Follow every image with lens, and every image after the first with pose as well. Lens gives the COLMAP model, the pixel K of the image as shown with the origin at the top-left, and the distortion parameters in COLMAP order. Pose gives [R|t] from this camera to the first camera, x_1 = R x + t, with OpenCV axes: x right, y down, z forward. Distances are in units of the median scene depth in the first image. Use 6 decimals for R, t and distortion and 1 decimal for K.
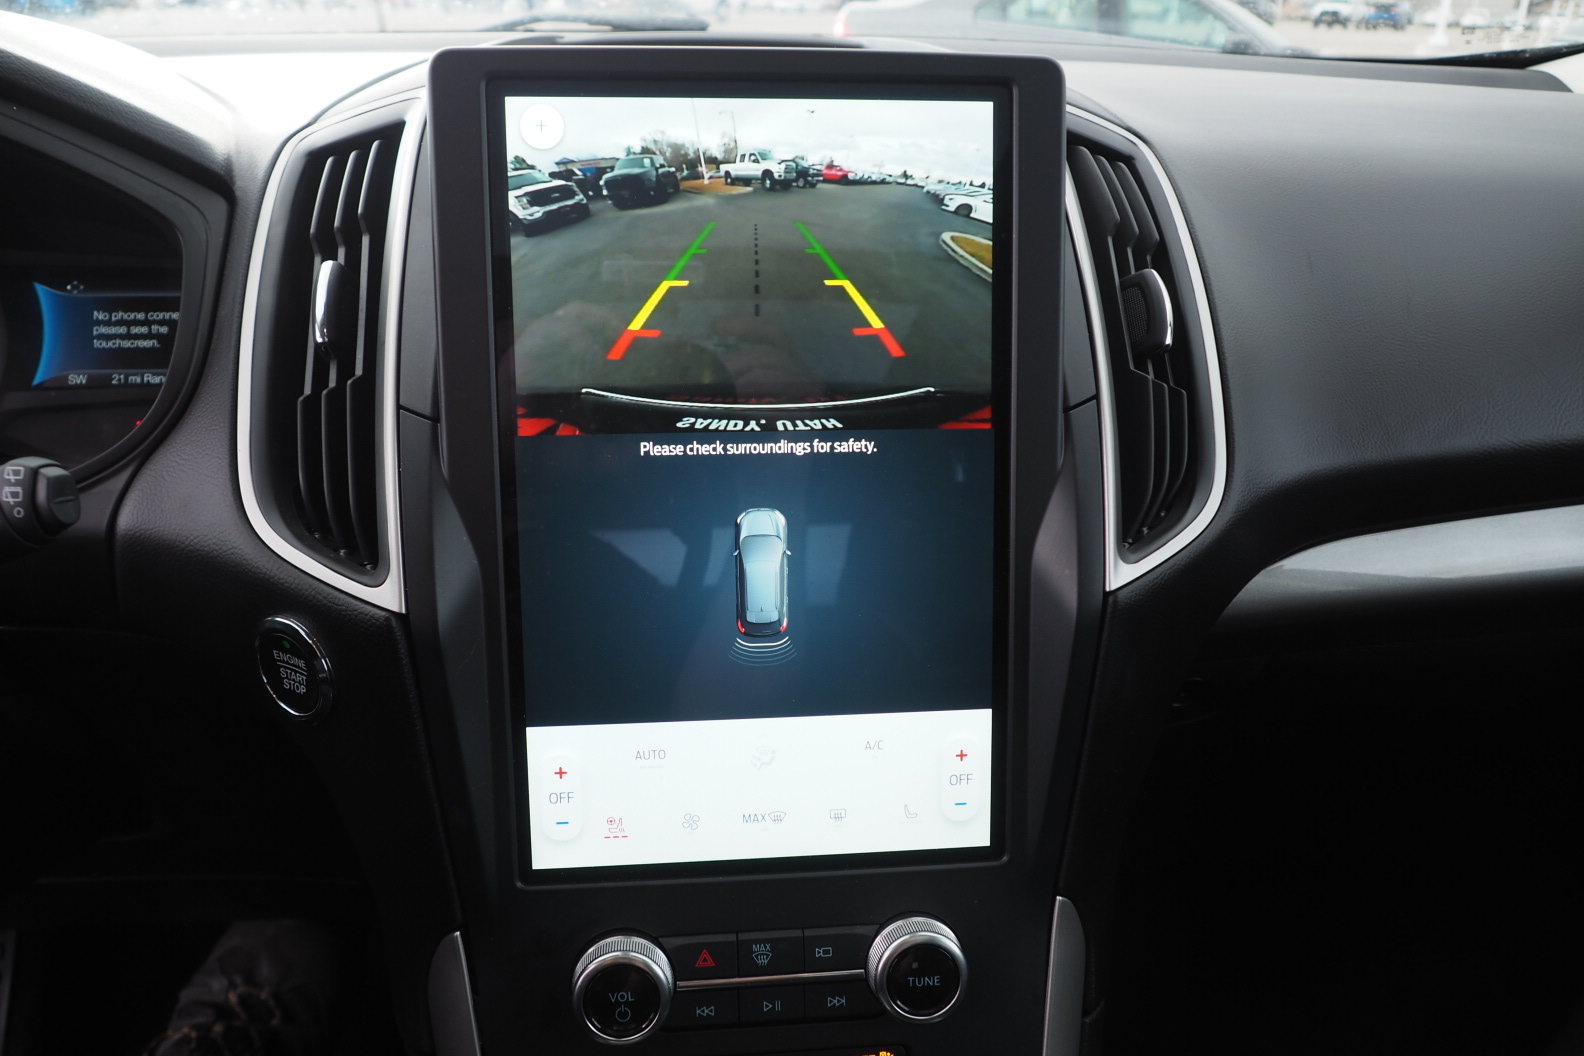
lens RADIAL K [[1120.2, 0, 784.5], [0, 1120.2, 530.6], [0, 0, 1]] dist [-0.044558, -0.002445]
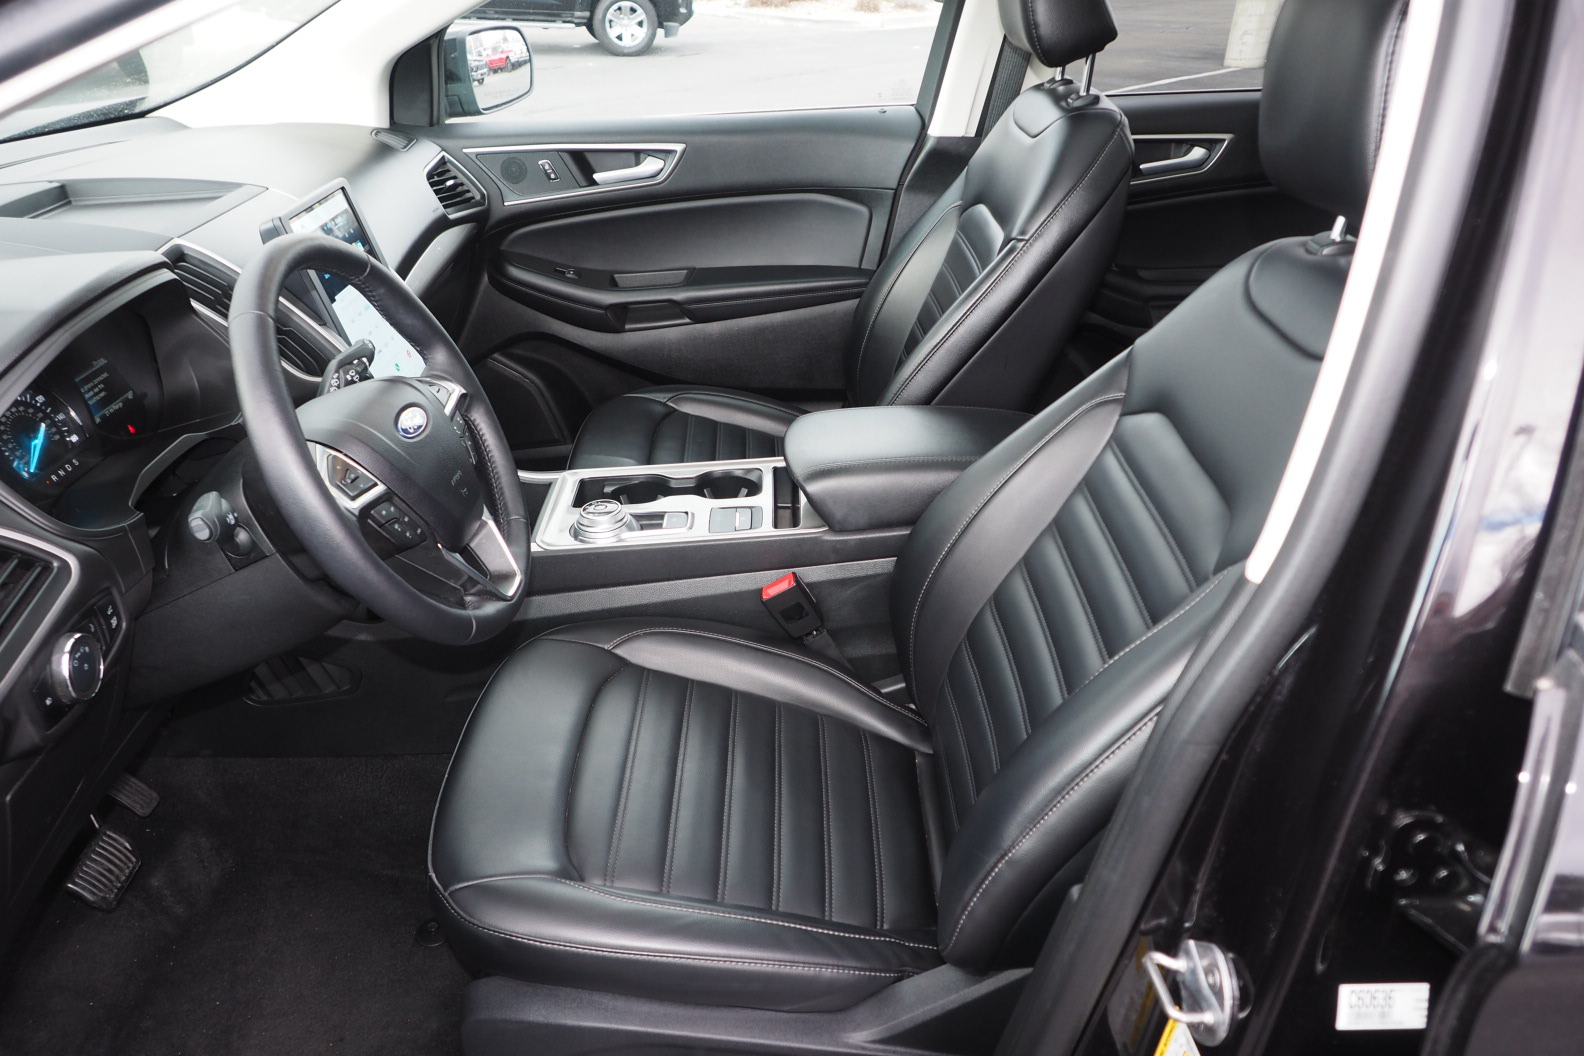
lens RADIAL K [[1120.2, 0, 784.5], [0, 1120.2, 530.6], [0, 0, 1]] dist [-0.044558, -0.002445]
pose [[0.089609, -0.488909, 0.867720, -2.823549], [0.410104, 0.812053, 0.415192, -0.347881], [-0.907626, 0.318650, 0.273271, -0.772206]]
